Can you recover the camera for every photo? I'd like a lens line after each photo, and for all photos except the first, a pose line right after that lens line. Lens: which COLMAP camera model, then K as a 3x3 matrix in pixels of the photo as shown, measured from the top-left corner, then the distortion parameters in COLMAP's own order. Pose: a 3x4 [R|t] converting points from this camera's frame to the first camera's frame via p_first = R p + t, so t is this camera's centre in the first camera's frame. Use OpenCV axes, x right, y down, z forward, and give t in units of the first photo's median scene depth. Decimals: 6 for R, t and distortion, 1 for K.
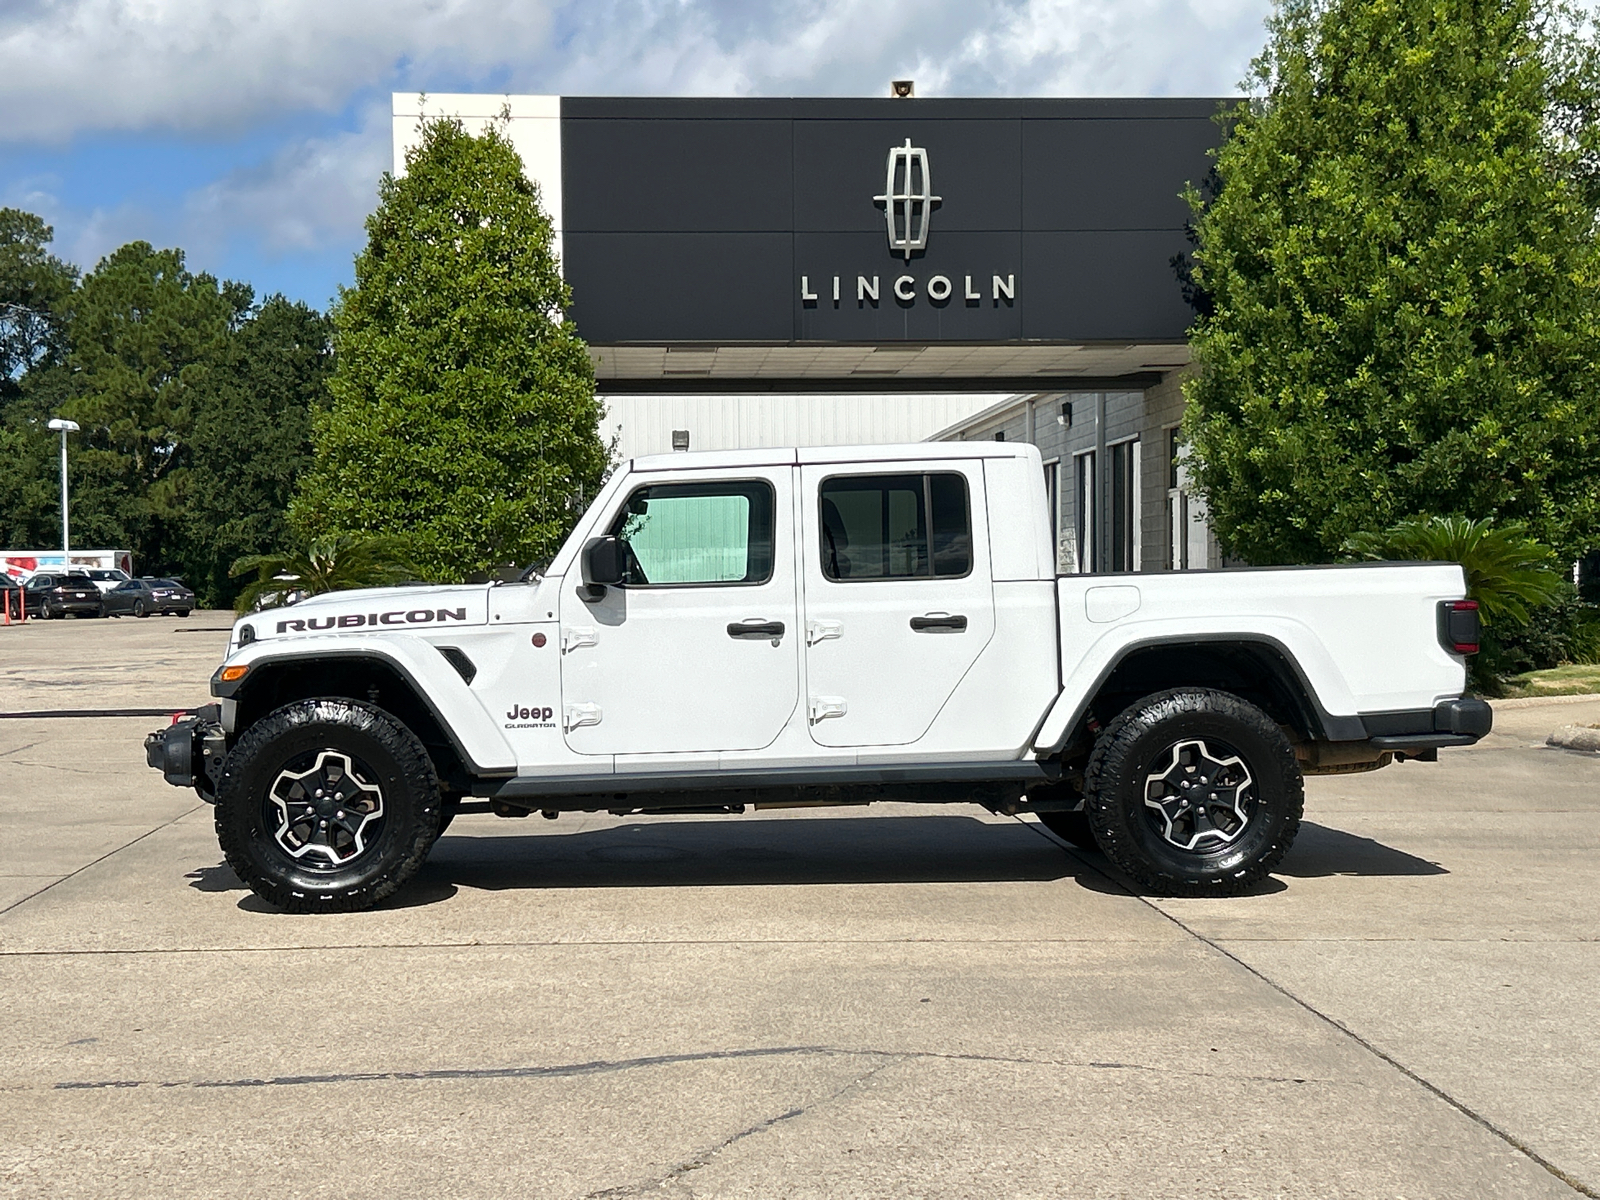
lens RADIAL K [[2498.3, 0, 800.0], [0, 2498.3, 600.0], [0, 0, 1]] dist [0.263254, -1.031546]
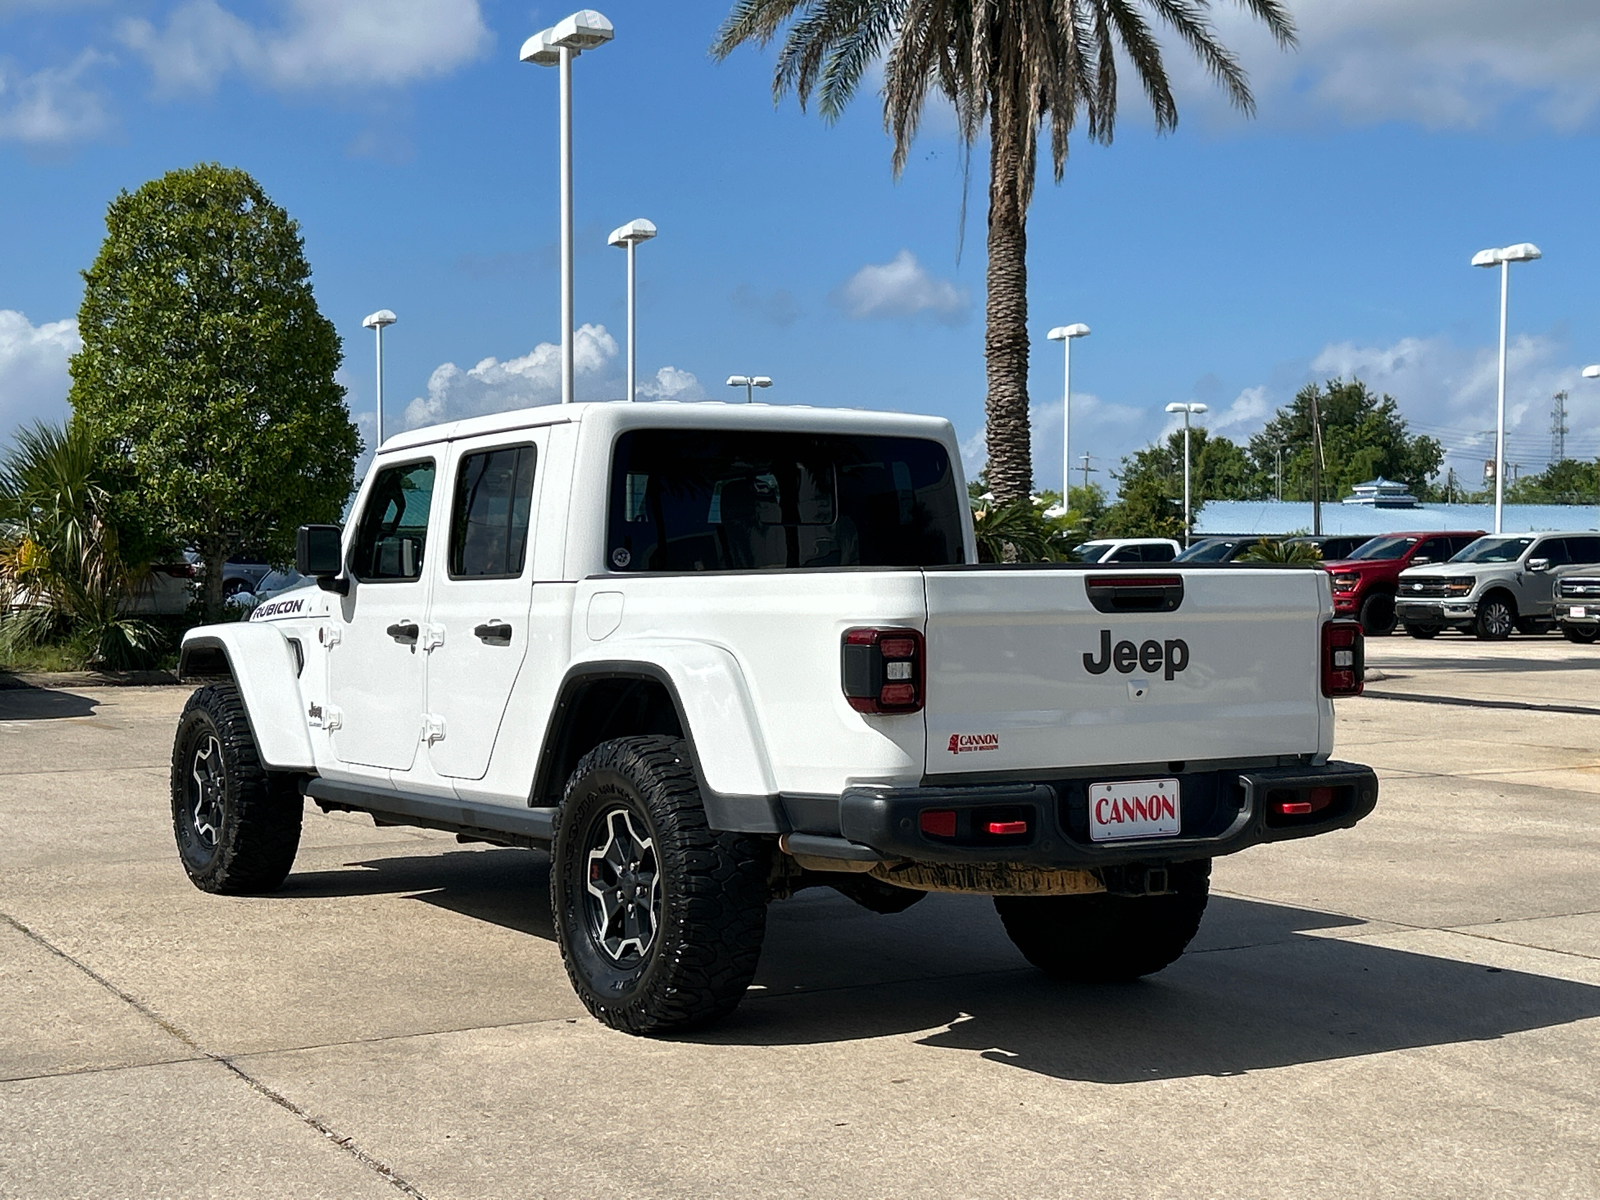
lens RADIAL K [[2498.3, 0, 800.0], [0, 2498.3, 600.0], [0, 0, 1]] dist [0.263254, -1.031546]
pose [[0.452771, 0.024226, -0.891298, 0.824936], [-0.025059, 0.999582, 0.014439, -0.015530], [0.891275, 0.015798, 0.453189, 0.728364]]
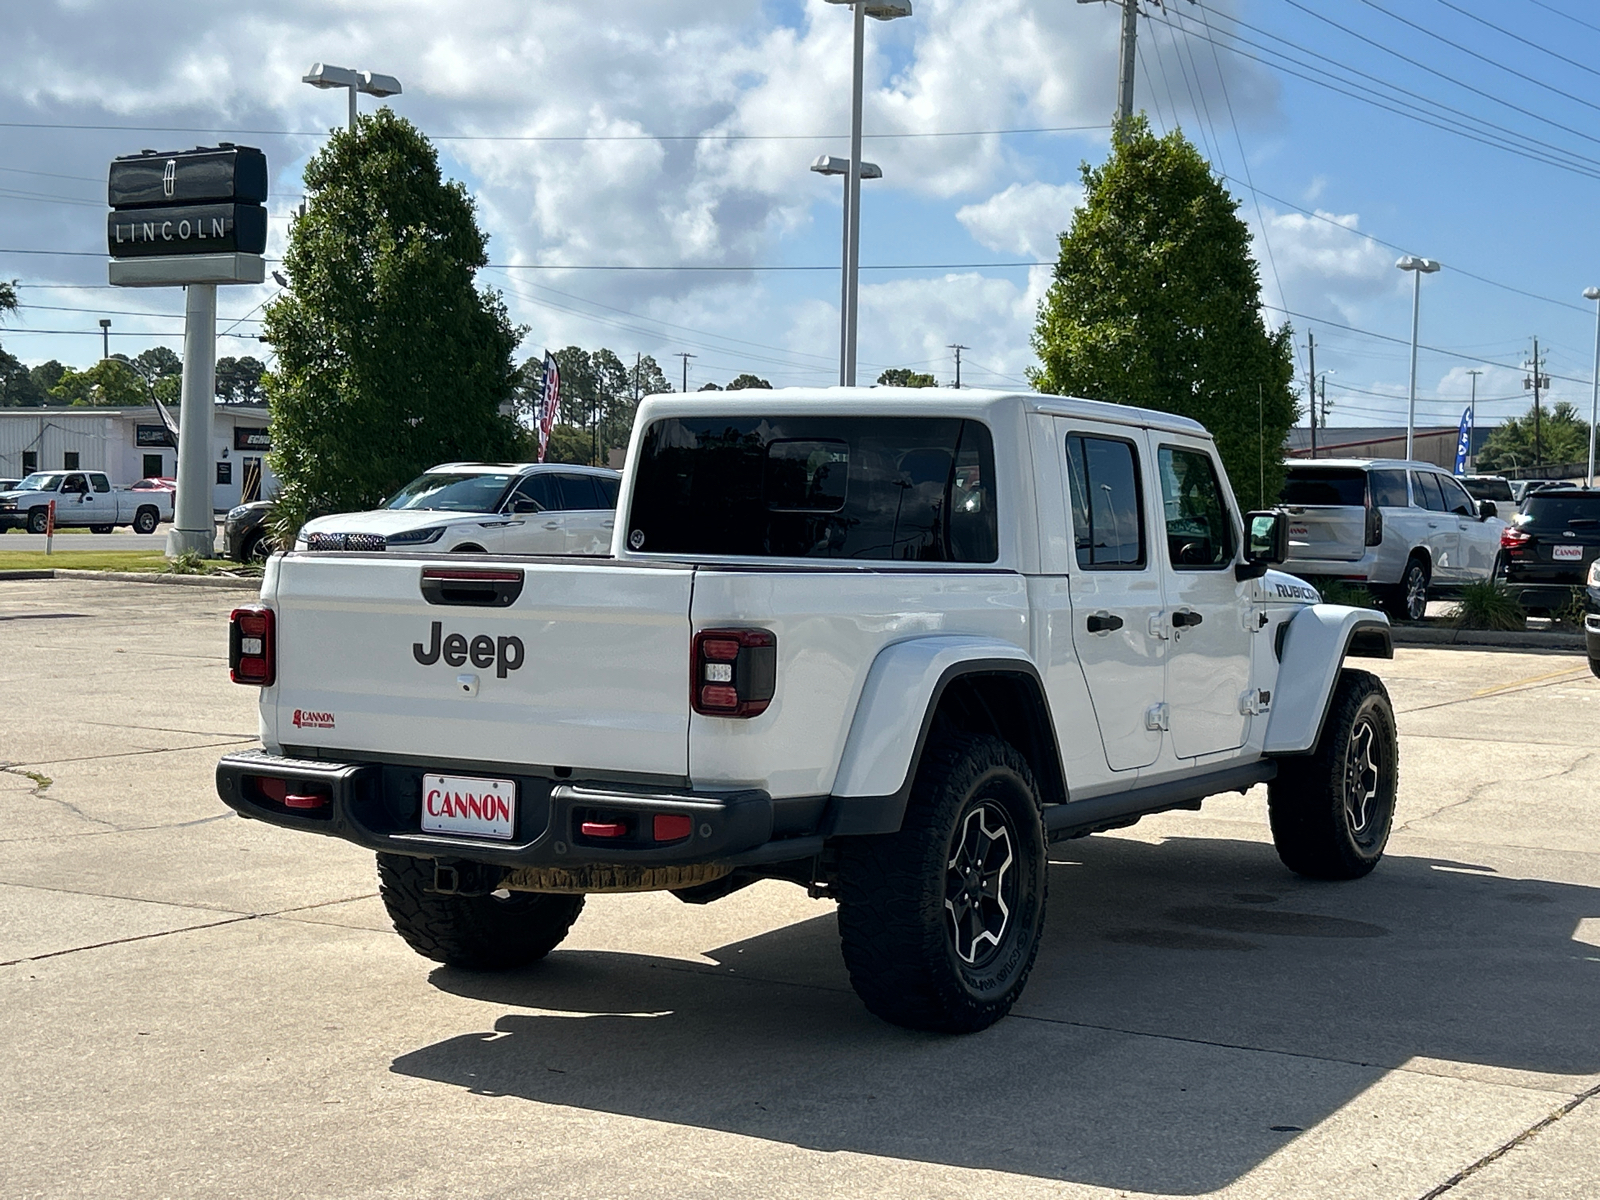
lens RADIAL K [[2498.3, 0, 800.0], [0, 2498.3, 600.0], [0, 0, 1]] dist [0.263254, -1.031546]
pose [[-0.589577, 0.035542, -0.806930, 0.747613], [-0.027989, 0.997532, 0.064387, -0.051193], [0.807227, 0.060546, -0.587128, 1.570610]]
